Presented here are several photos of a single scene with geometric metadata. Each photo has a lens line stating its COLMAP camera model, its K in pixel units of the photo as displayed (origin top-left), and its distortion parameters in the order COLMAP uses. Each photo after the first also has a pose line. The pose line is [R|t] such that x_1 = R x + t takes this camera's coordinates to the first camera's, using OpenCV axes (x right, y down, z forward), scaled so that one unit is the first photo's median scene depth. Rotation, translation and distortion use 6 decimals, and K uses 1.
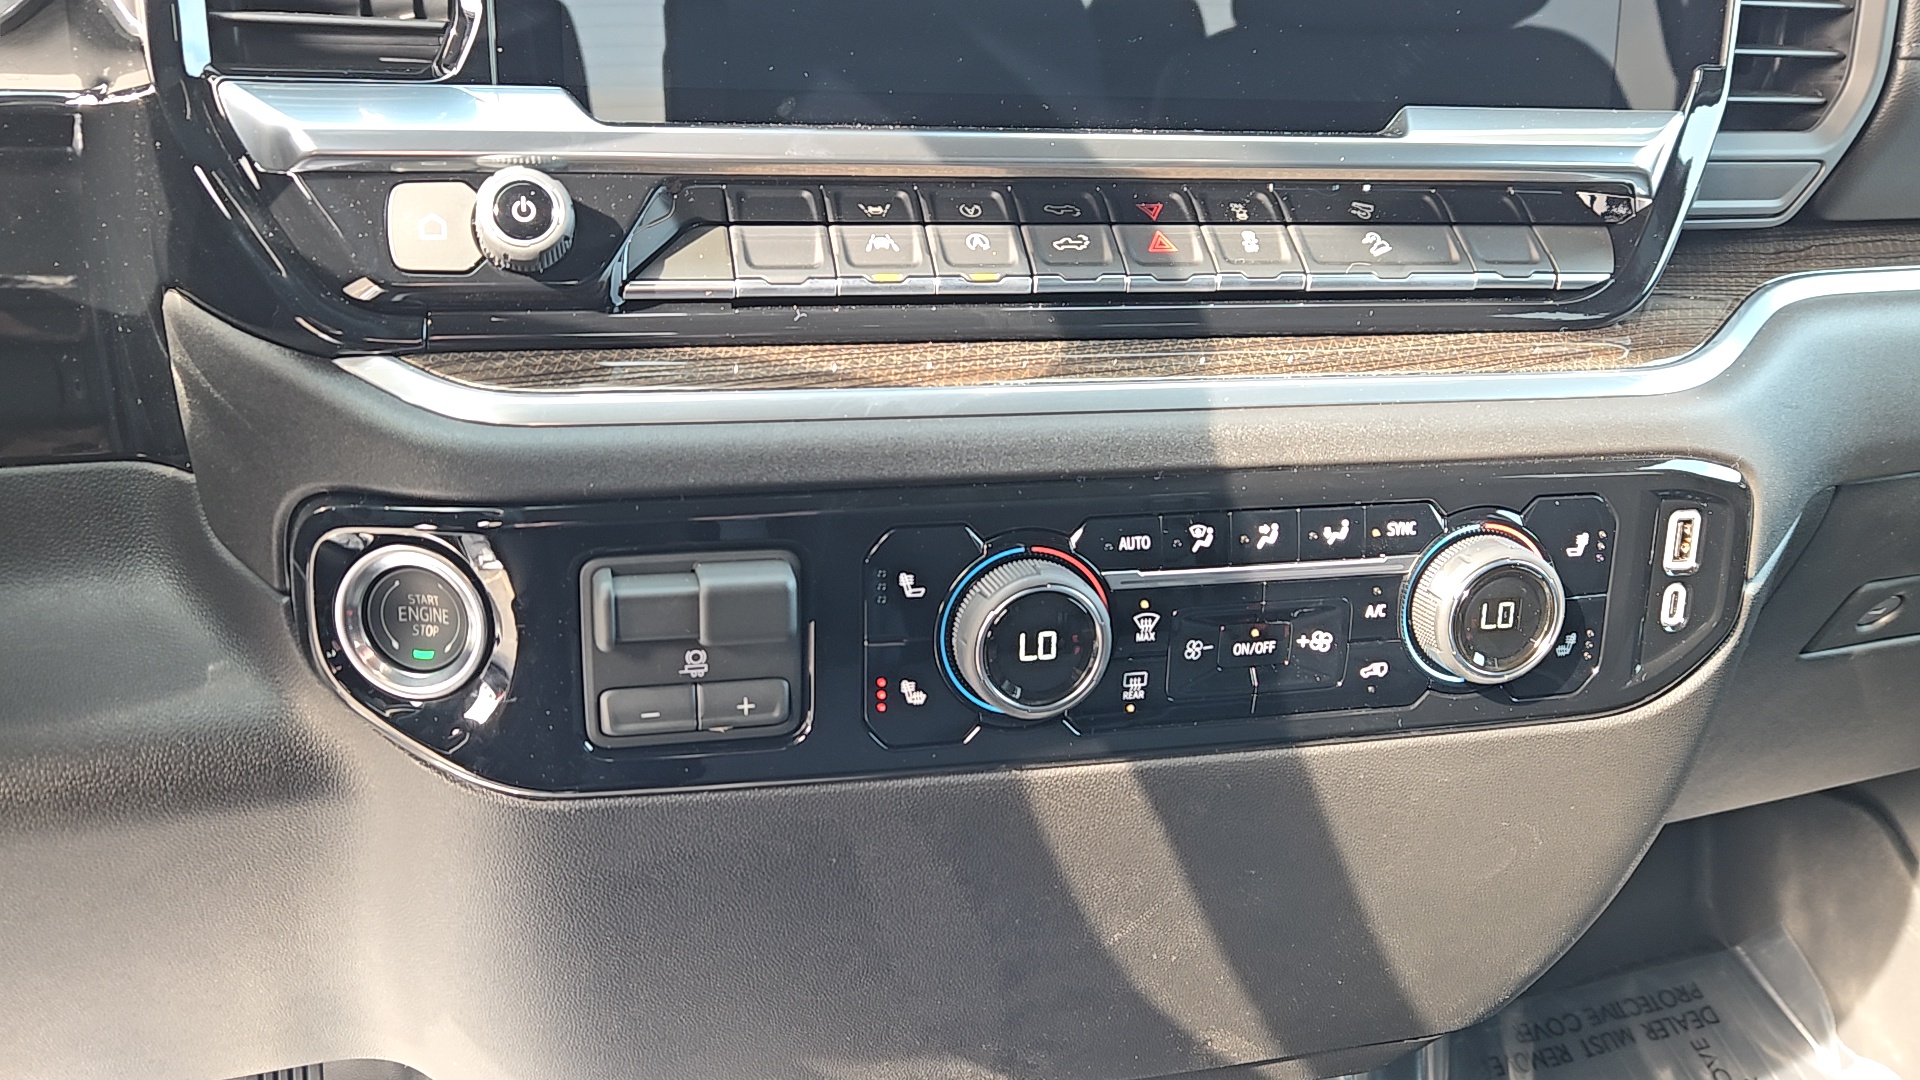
lens RADIAL K [[1587.0, 0, 953.8], [0, 1587.0, 536.3], [0, 0, 1]] dist [0.006344, -0.020281]
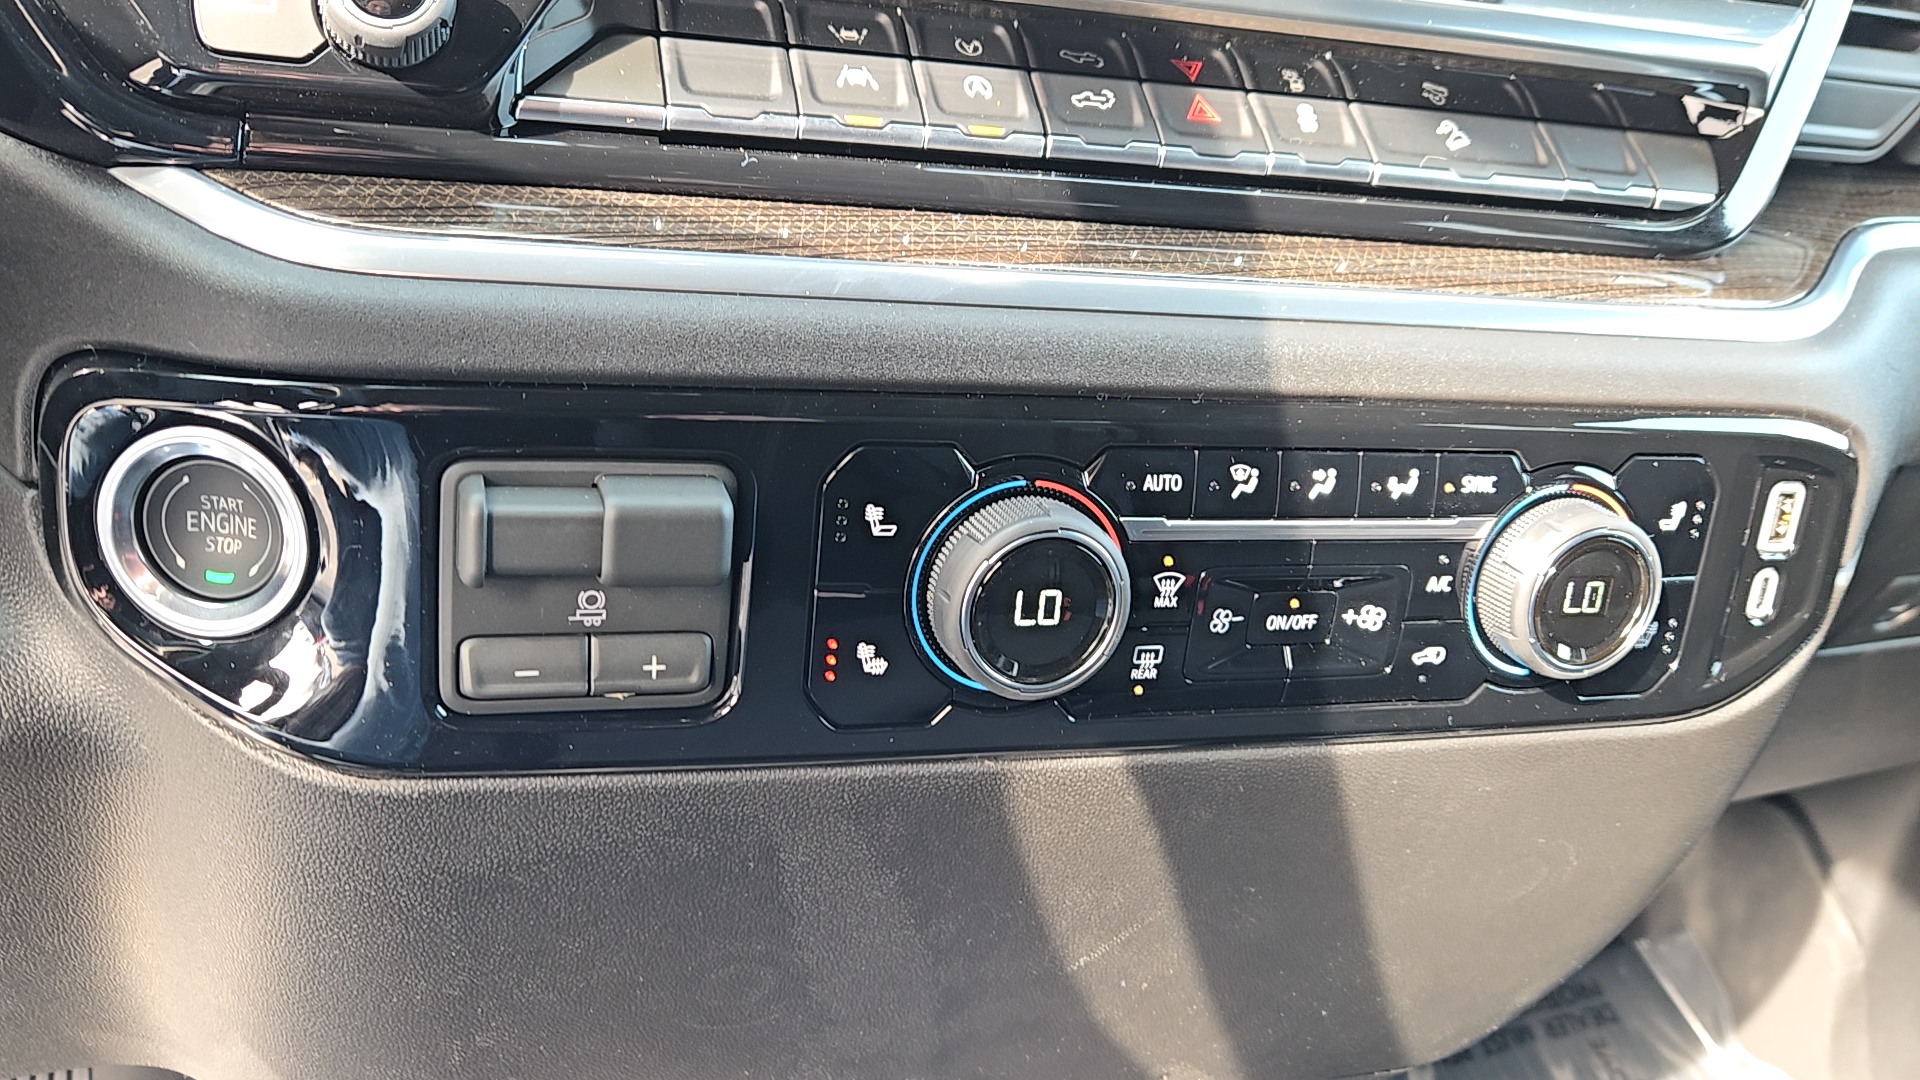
lens RADIAL K [[1609.0, 0, 952.2], [0, 1609.0, 536.3], [0, 0, 1]] dist [-0.006383, 0.001070]
pose [[0.994345, 0.054498, 0.091143, -0.059199], [-0.057885, 0.997711, 0.034945, 0.008655], [-0.089030, -0.040024, 0.995224, 0.209390]]
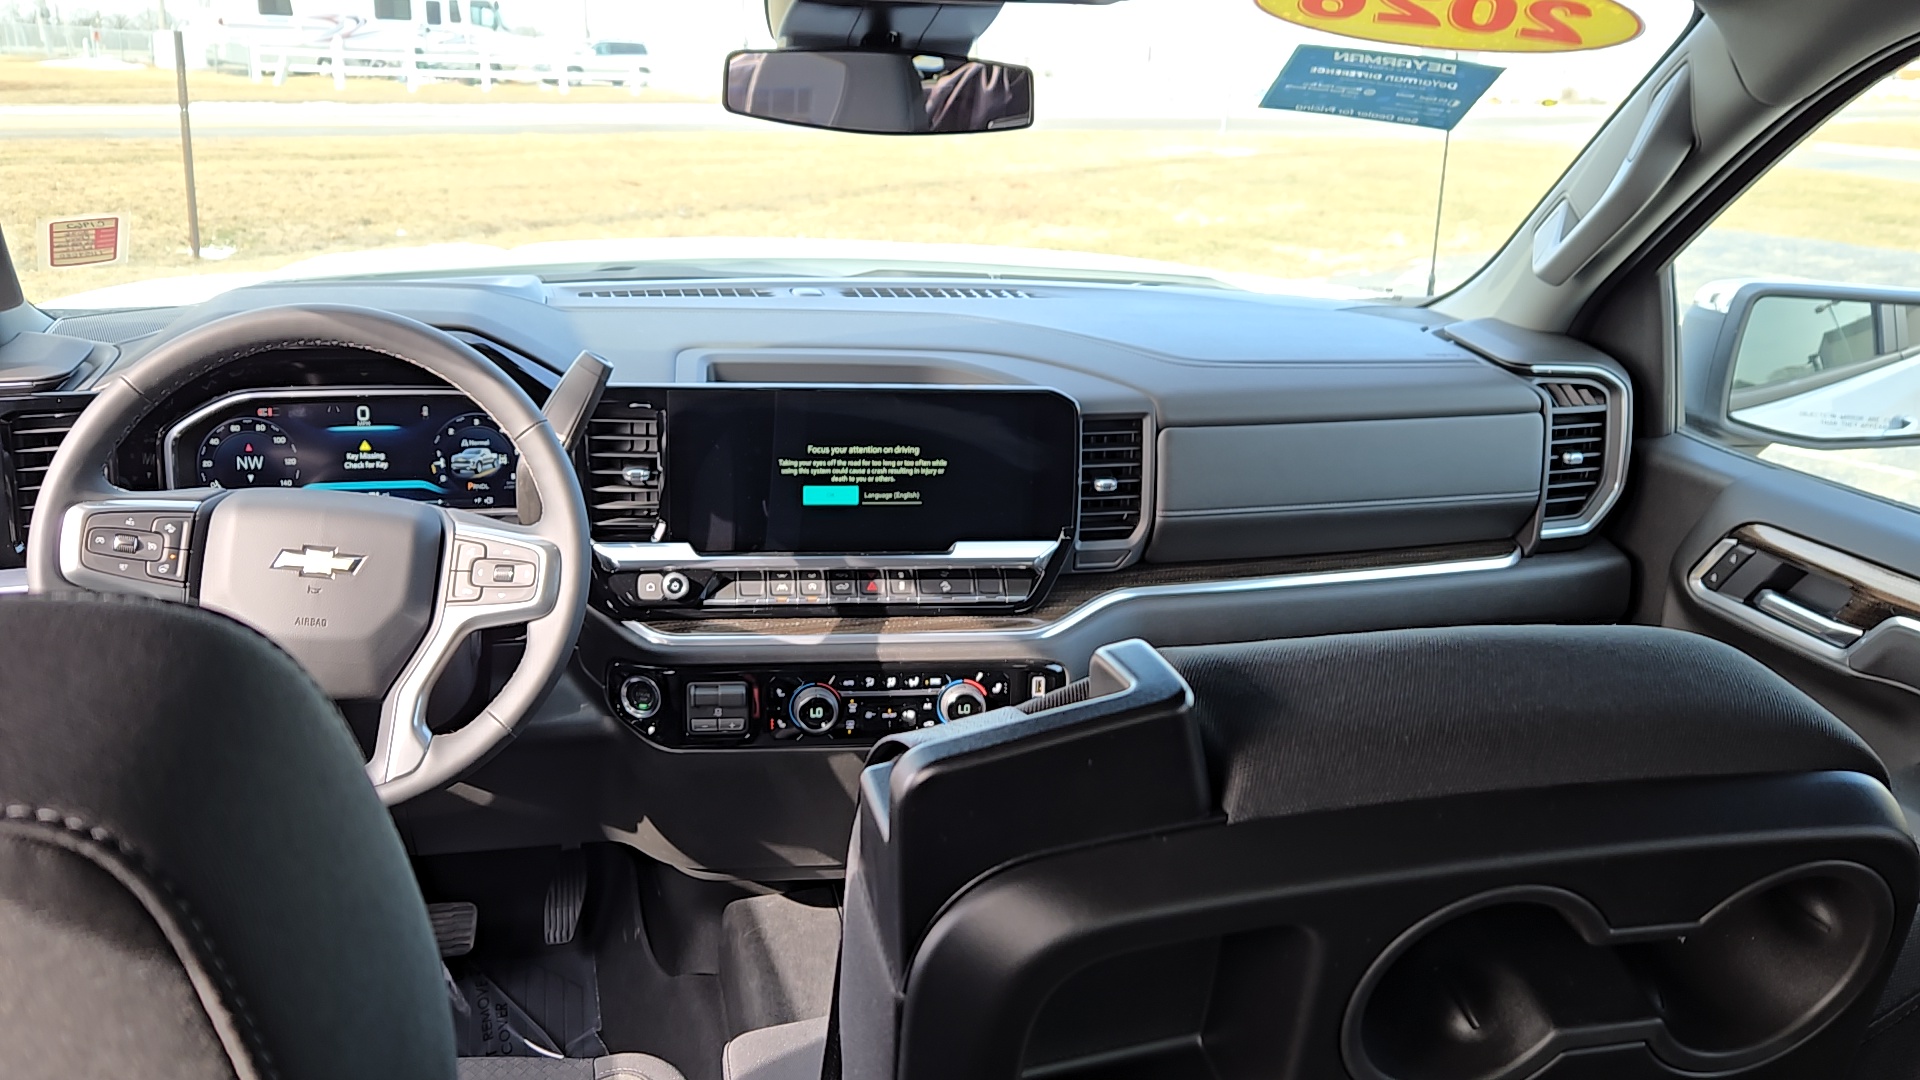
lens RADIAL K [[1526.5, 0, 960.0], [0, 1526.5, 540.0], [0, 0, 1]] dist [0.010182, 0.156146]
pose [[0.993035, 0.043362, -0.109546, 0.672771], [-0.042510, 0.999045, 0.010094, -0.333183], [0.109879, -0.005367, 0.993930, -2.141238]]
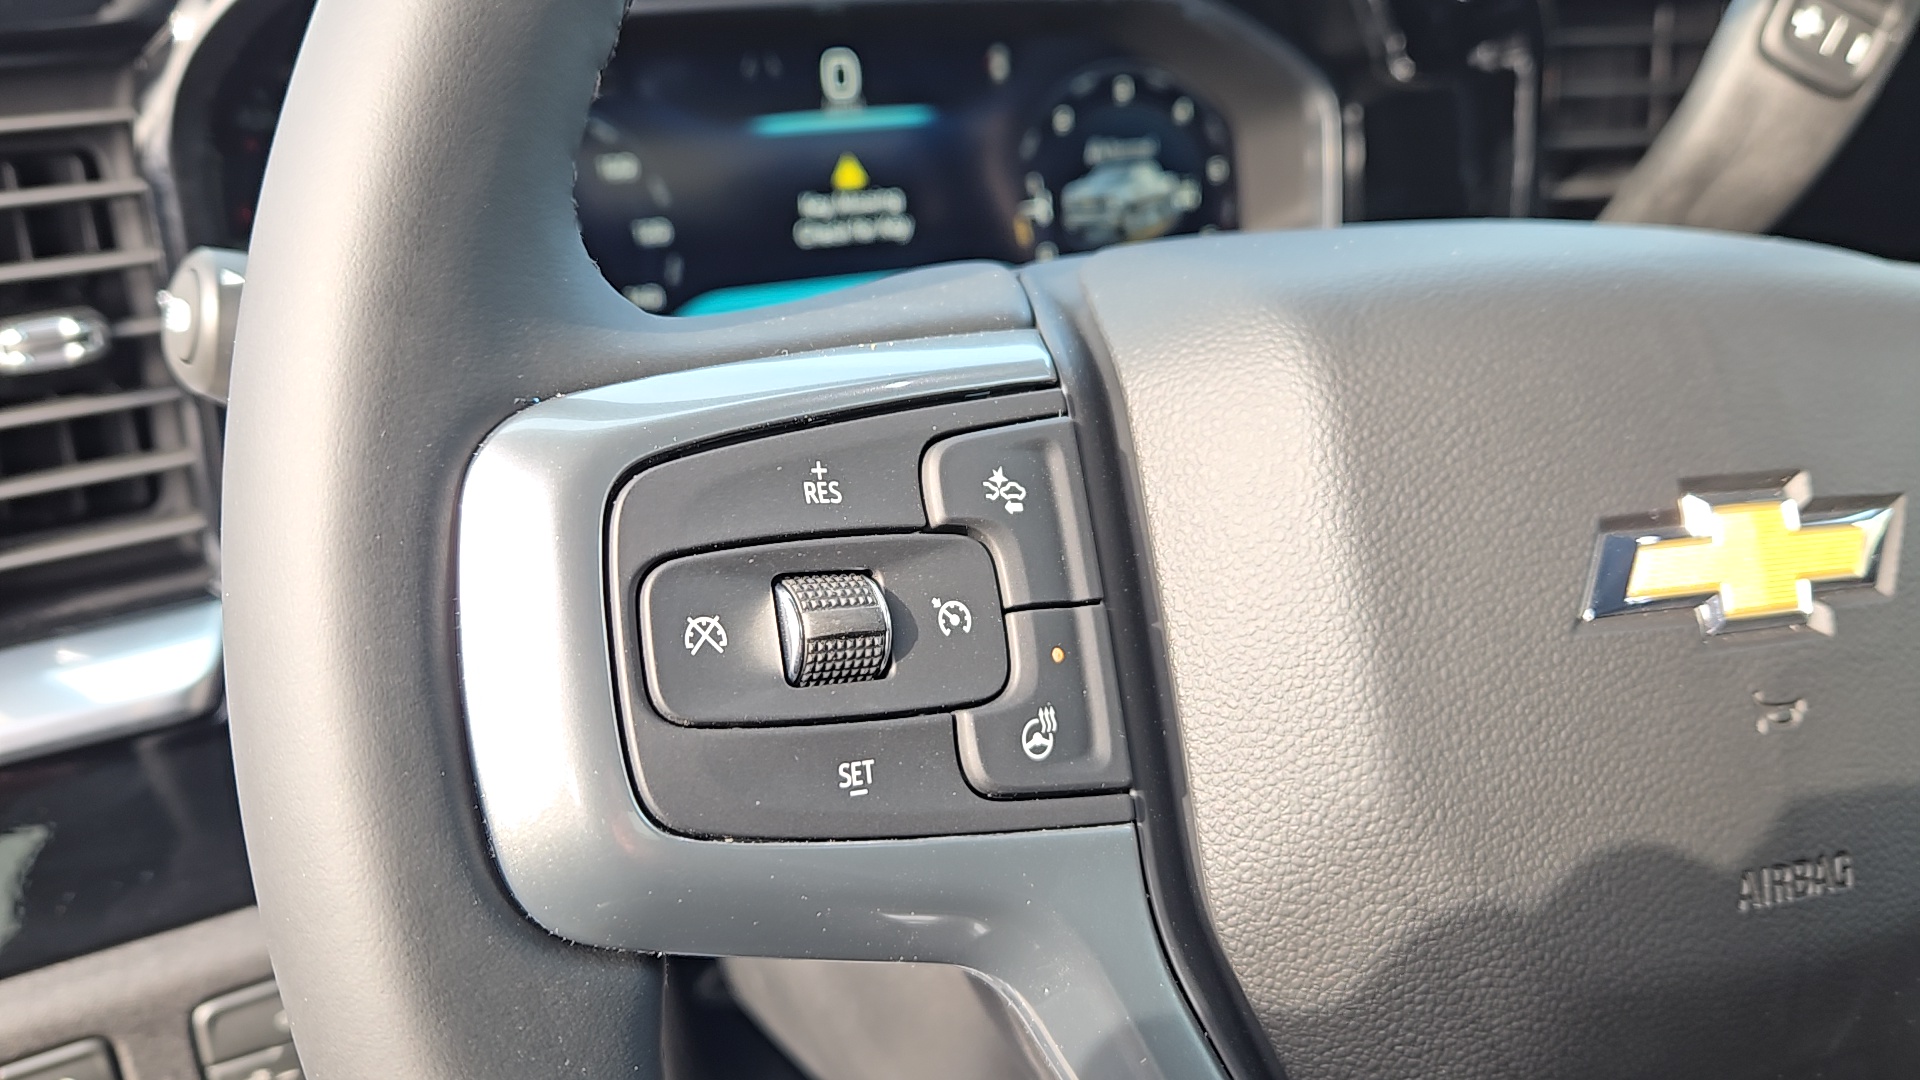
lens RADIAL K [[1526.5, 0, 960.0], [0, 1526.5, 540.0], [0, 0, 1]] dist [0.010182, 0.156146]
pose [[0.998513, -0.039704, 0.037354, -0.902162], [0.035050, 0.992407, 0.117901, -0.308702], [-0.041751, -0.116416, 0.992323, -0.205270]]
